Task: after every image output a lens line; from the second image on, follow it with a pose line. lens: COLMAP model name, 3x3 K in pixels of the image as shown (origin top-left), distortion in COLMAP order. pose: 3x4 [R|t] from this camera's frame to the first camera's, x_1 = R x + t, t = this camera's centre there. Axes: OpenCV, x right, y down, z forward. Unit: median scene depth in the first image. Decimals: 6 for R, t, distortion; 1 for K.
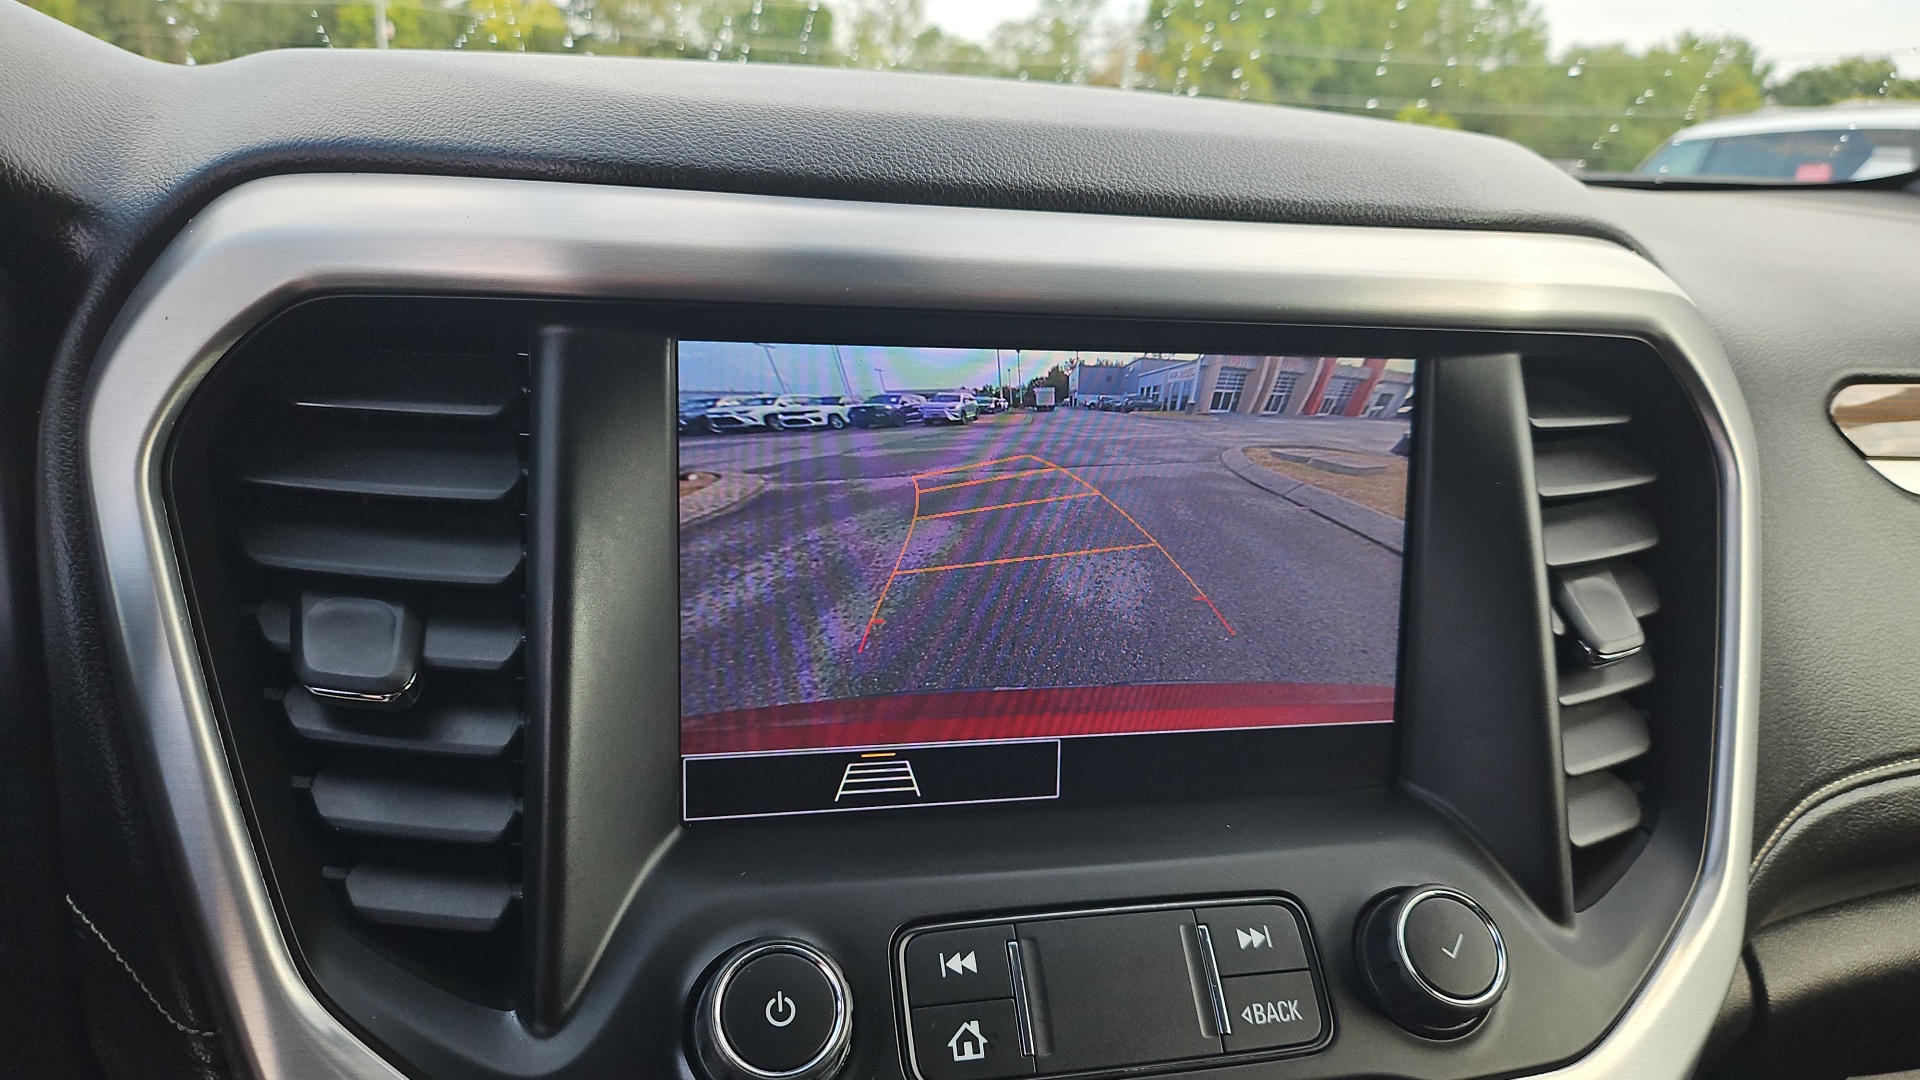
lens RADIAL K [[1359.5, 0, 958.8], [0, 1359.5, 555.3], [0, 0, 1]] dist [0.034784, -0.032218]
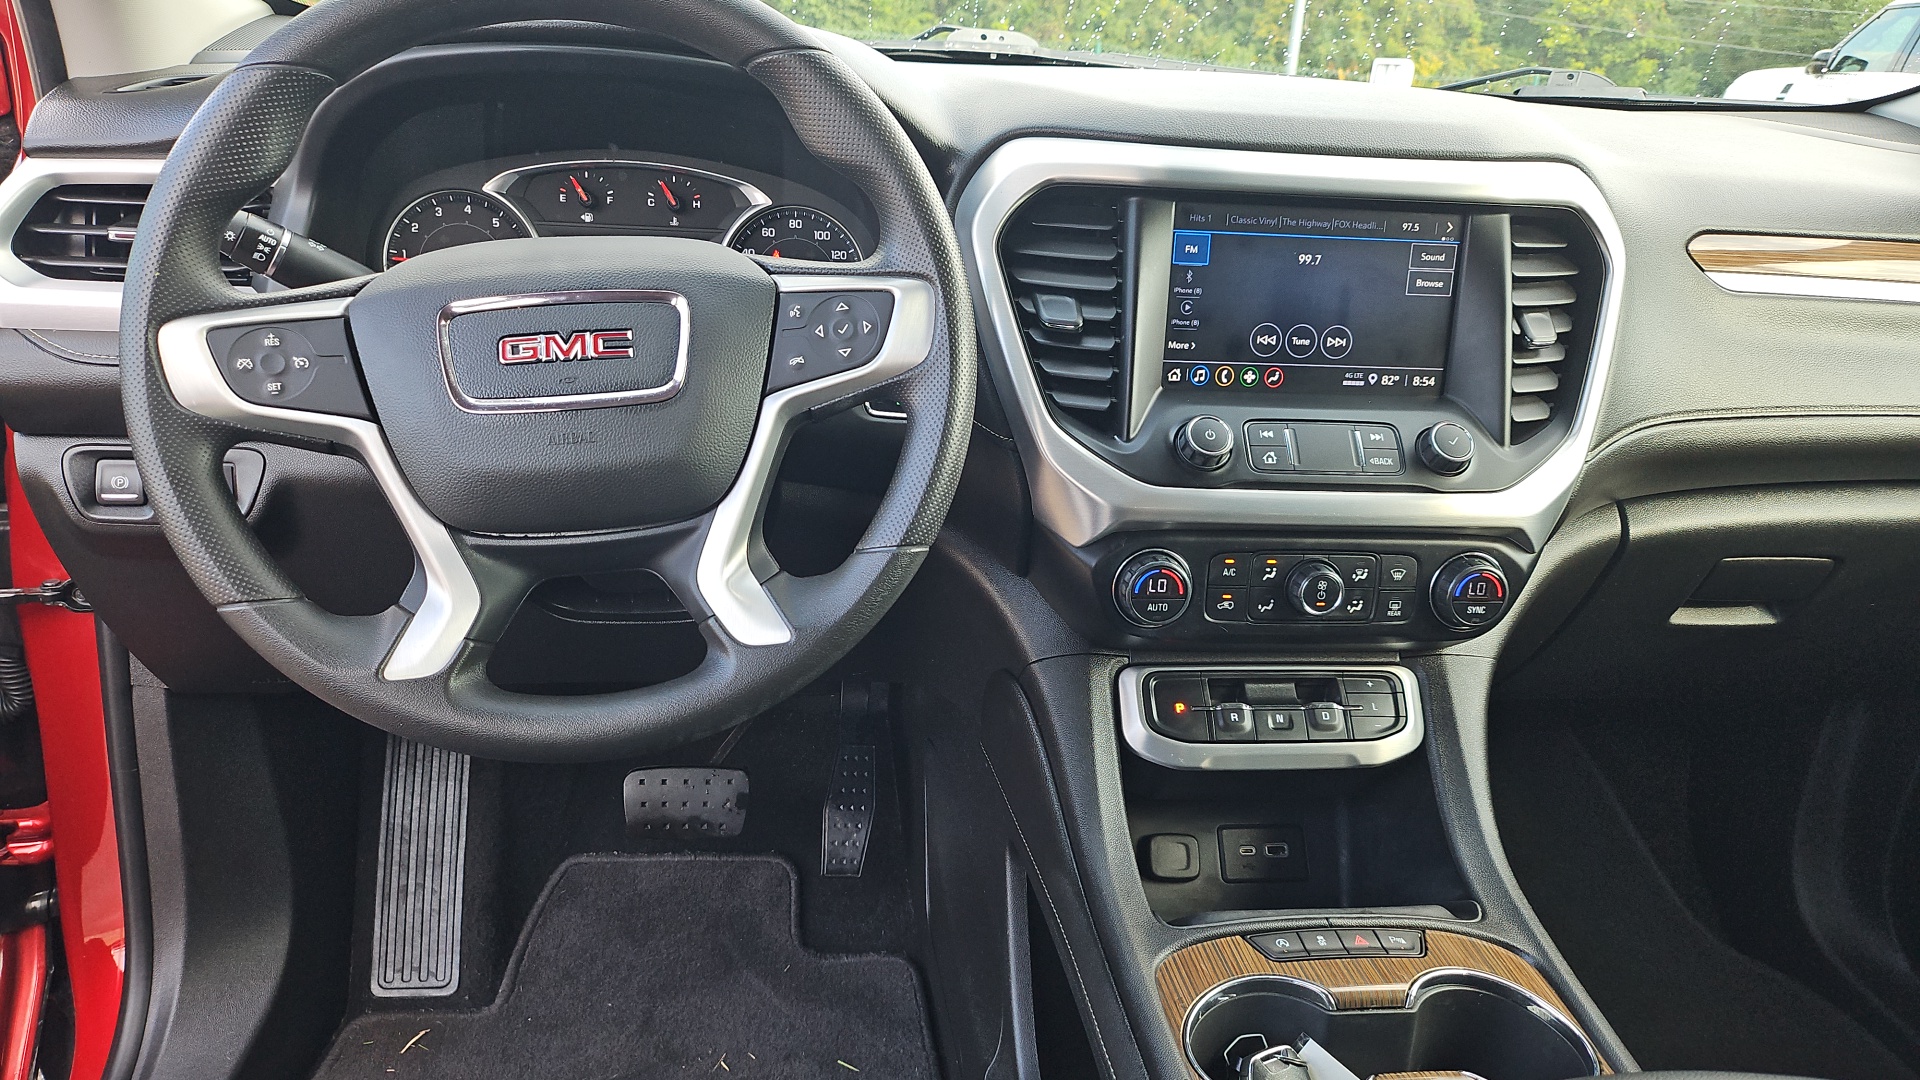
lens RADIAL K [[1359.5, 0, 949.6], [0, 1359.5, 544.9], [0, 0, 1]] dist [0.034784, -0.032218]
pose [[0.992120, 0.048348, -0.115589, -0.299987], [-0.036532, 0.994089, 0.102242, 0.254261], [0.119849, -0.097214, 0.988021, -1.792976]]
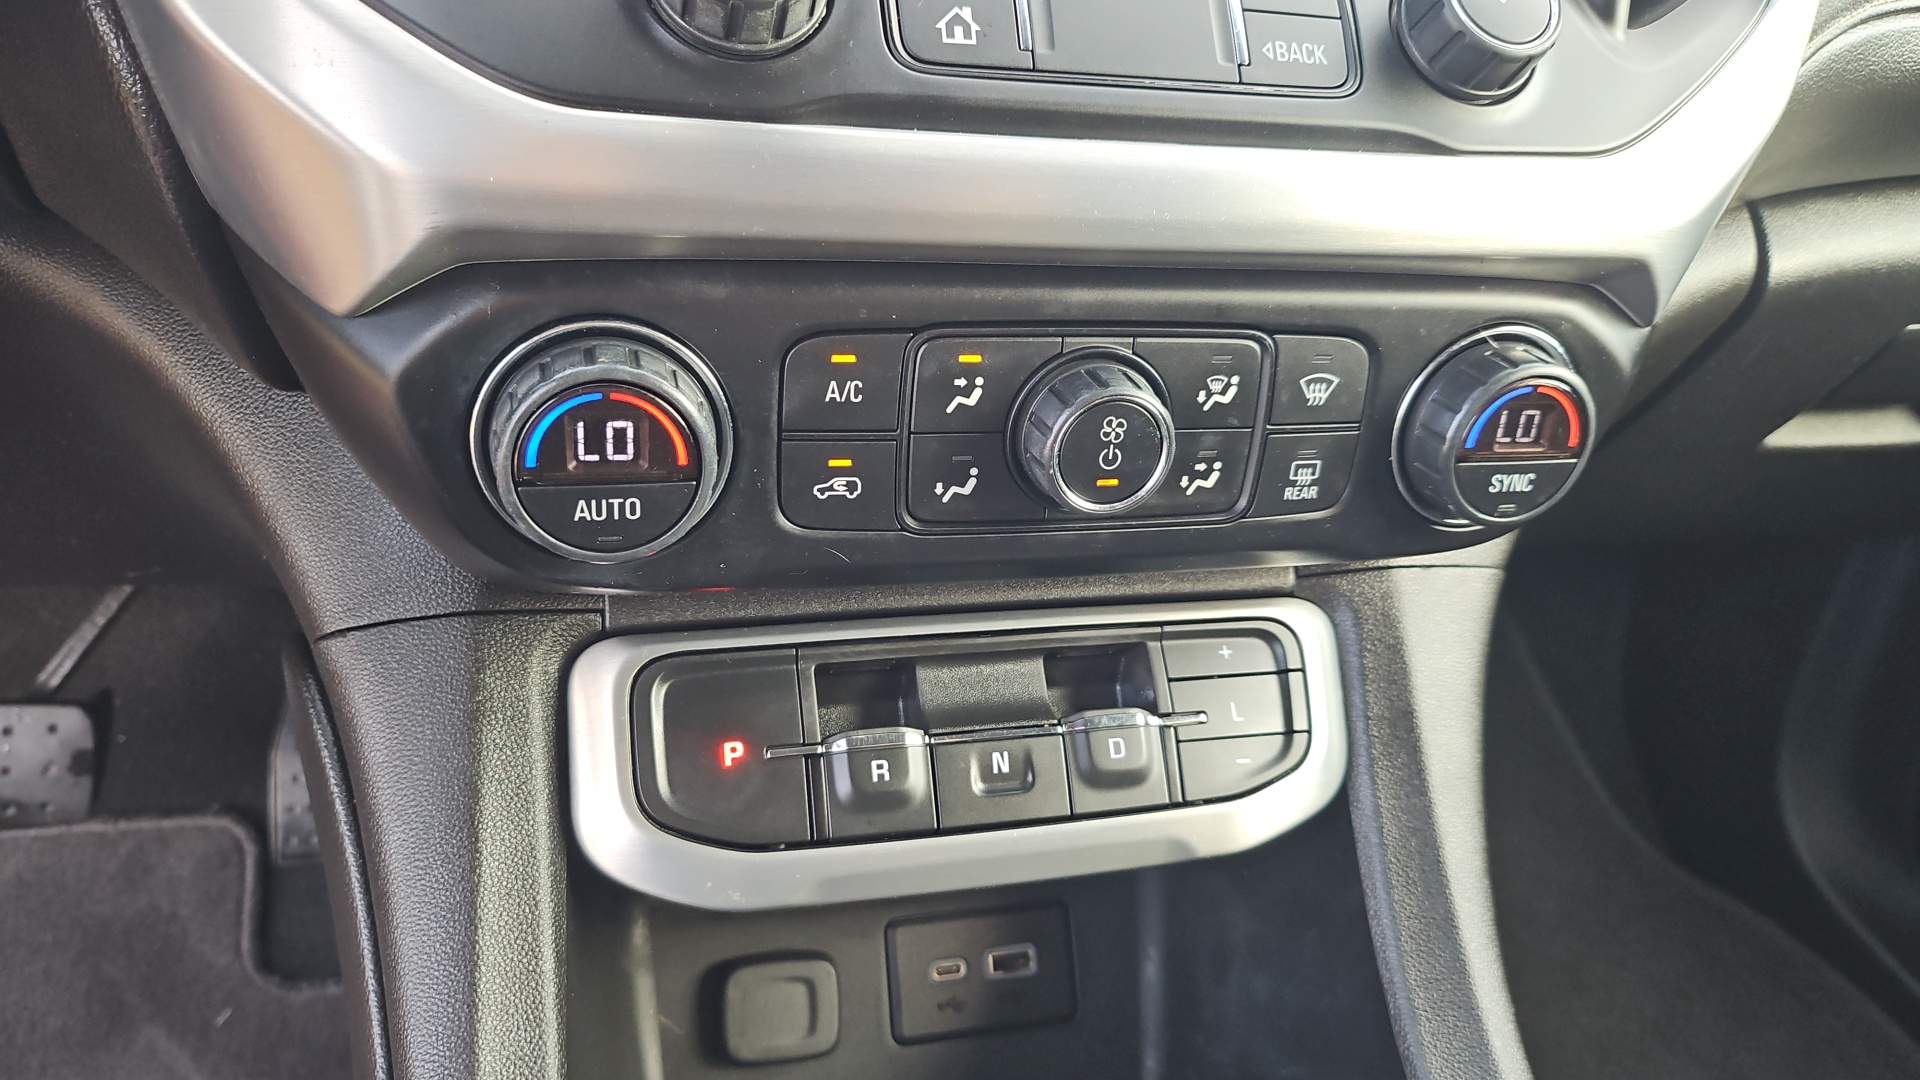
lens RADIAL K [[1359.5, 0, 974.7], [0, 1359.5, 538.9], [0, 0, 1]] dist [0.034784, -0.032218]
pose [[0.998055, 0.044413, 0.043755, -0.006535], [-0.055072, 0.957005, 0.284796, 0.396729], [-0.029225, -0.286652, 0.957589, 0.052854]]
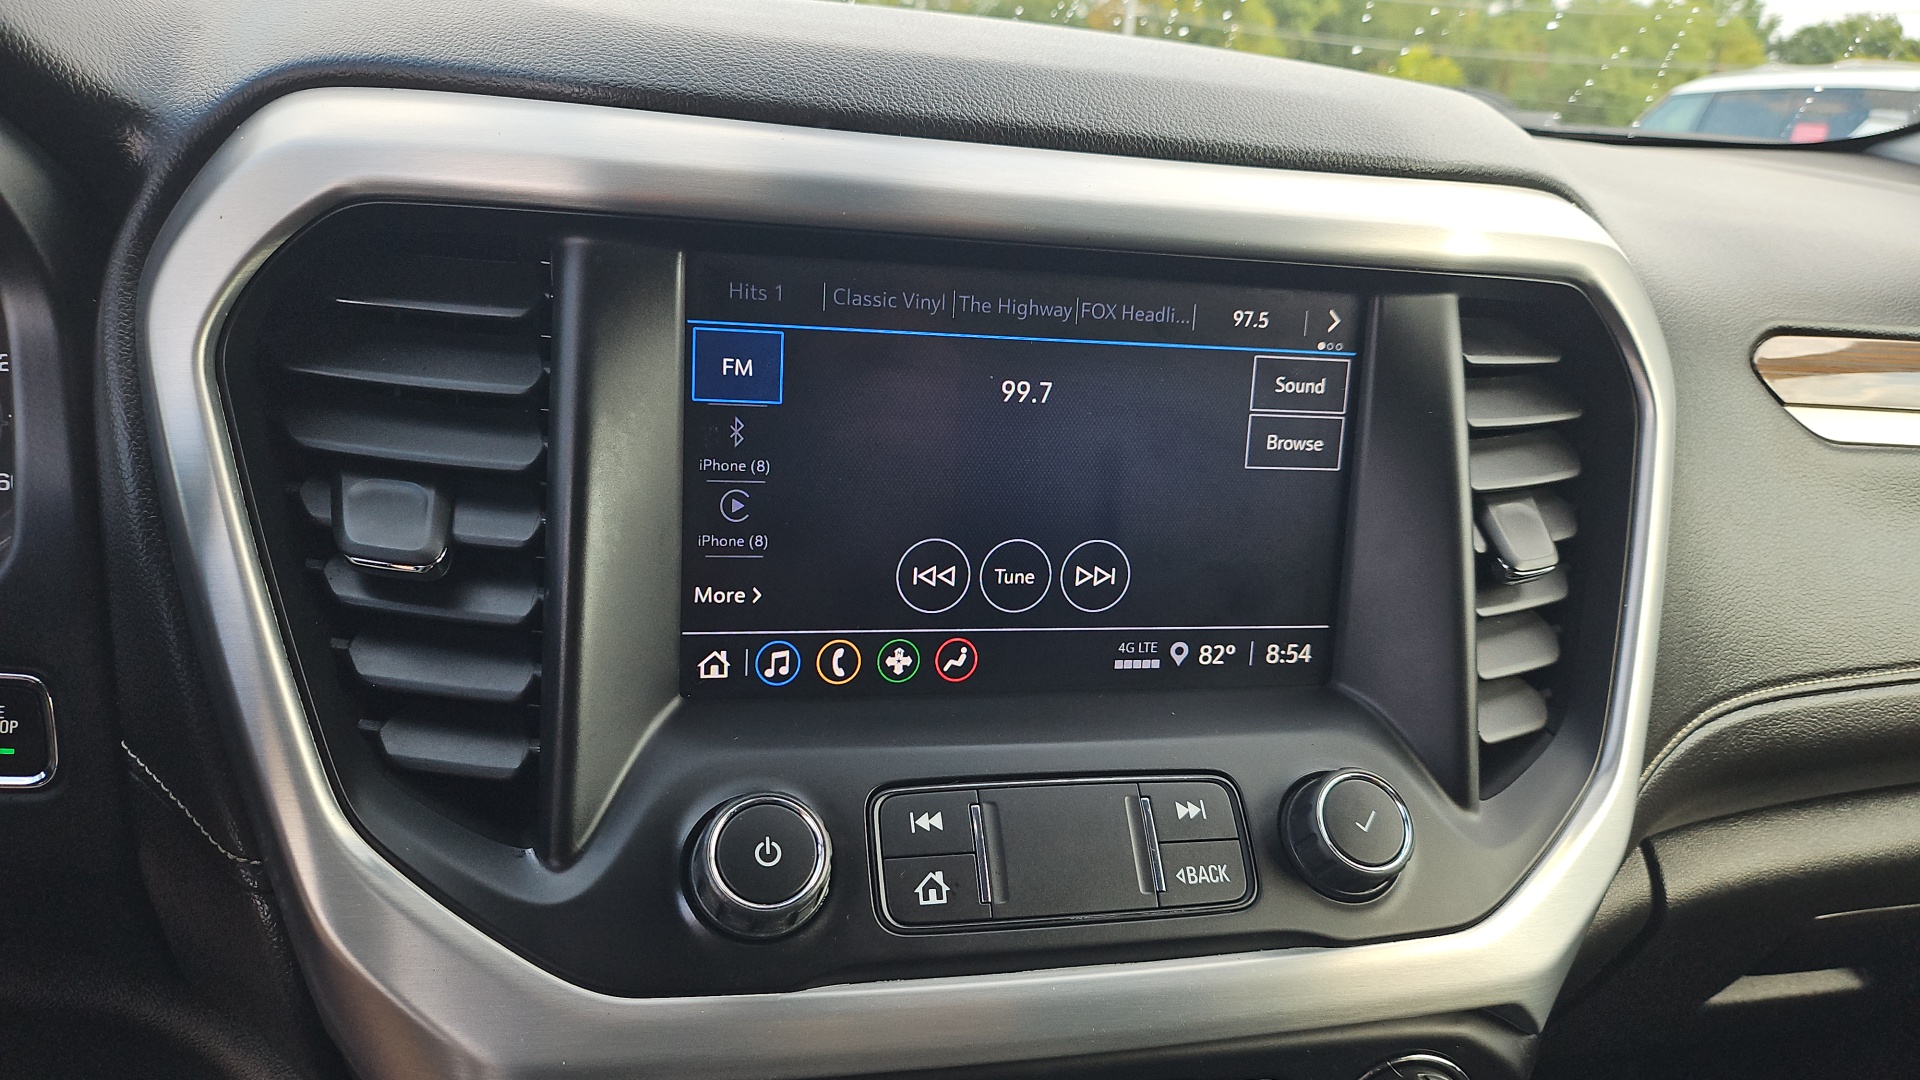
lens RADIAL K [[1359.5, 0, 968.6], [0, 1359.5, 550.2], [0, 0, 1]] dist [0.034784, -0.032218]
pose [[0.999349, 0.030851, 0.018708, 0.006281], [-0.031671, 0.998476, 0.045200, 0.022579], [-0.017285, -0.045763, 0.998803, -0.108745]]
